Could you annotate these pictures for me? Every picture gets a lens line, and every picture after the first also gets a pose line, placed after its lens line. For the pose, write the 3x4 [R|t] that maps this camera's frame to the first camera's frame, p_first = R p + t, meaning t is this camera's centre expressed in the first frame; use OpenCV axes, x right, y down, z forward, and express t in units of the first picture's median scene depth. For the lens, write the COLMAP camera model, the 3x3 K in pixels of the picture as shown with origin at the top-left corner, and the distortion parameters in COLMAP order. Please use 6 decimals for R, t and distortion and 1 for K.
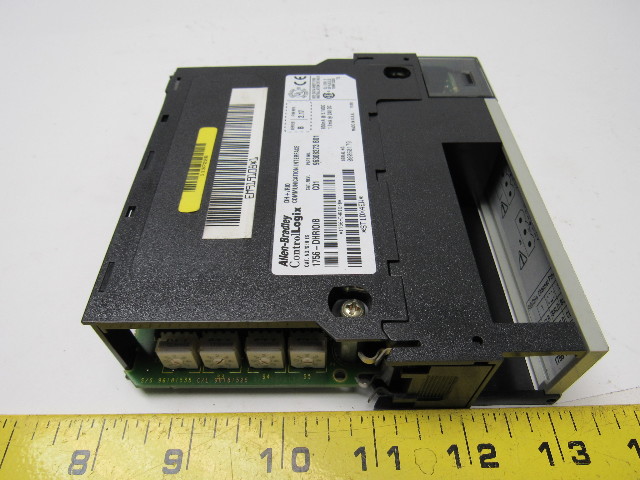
lens RADIAL K [[455.7, 0, 315.9], [0, 455.7, 242.5], [0, 0, 1]] dist [-0.020630, -0.006949]
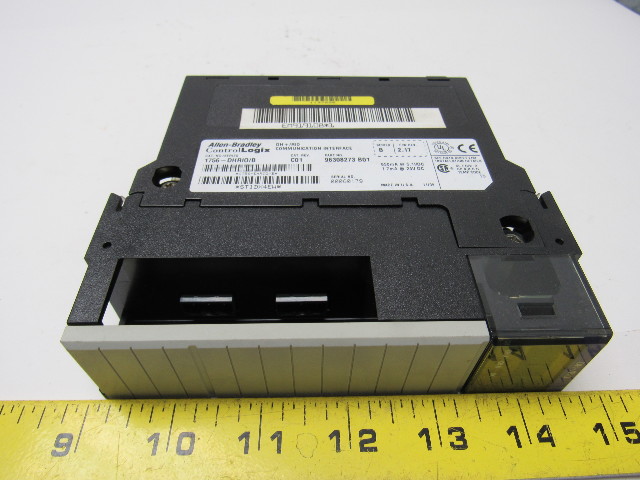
lens RADIAL K [[455.7, 0, 320.8], [0, 455.7, 240.6], [0, 0, 1]] dist [-0.020630, -0.006949]
pose [[0.020182, 0.752913, -0.657811, 0.896553], [-0.775439, 0.427101, 0.465058, -0.615407], [0.631100, 0.500707, 0.592457, 0.493657]]
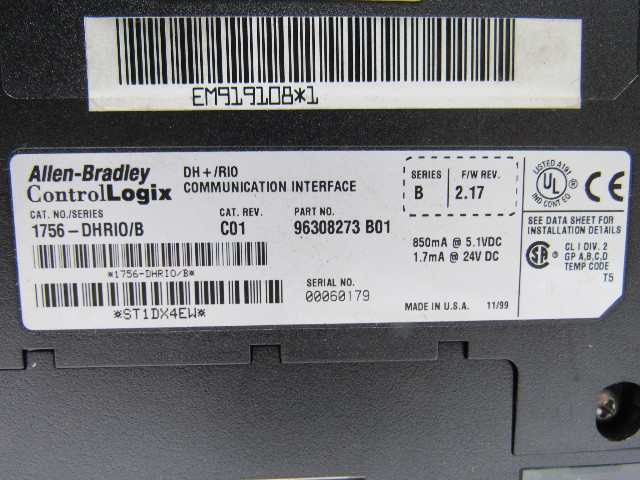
lens RADIAL K [[455.7, 0, 321.7], [0, 455.7, 244.1], [0, 0, 1]] dist [-0.020630, -0.006949]
pose [[0.006606, 0.992668, 0.120693, -0.044035], [-0.795181, -0.067969, 0.602550, -0.525066], [0.606336, -0.099953, 0.788902, 0.673476]]
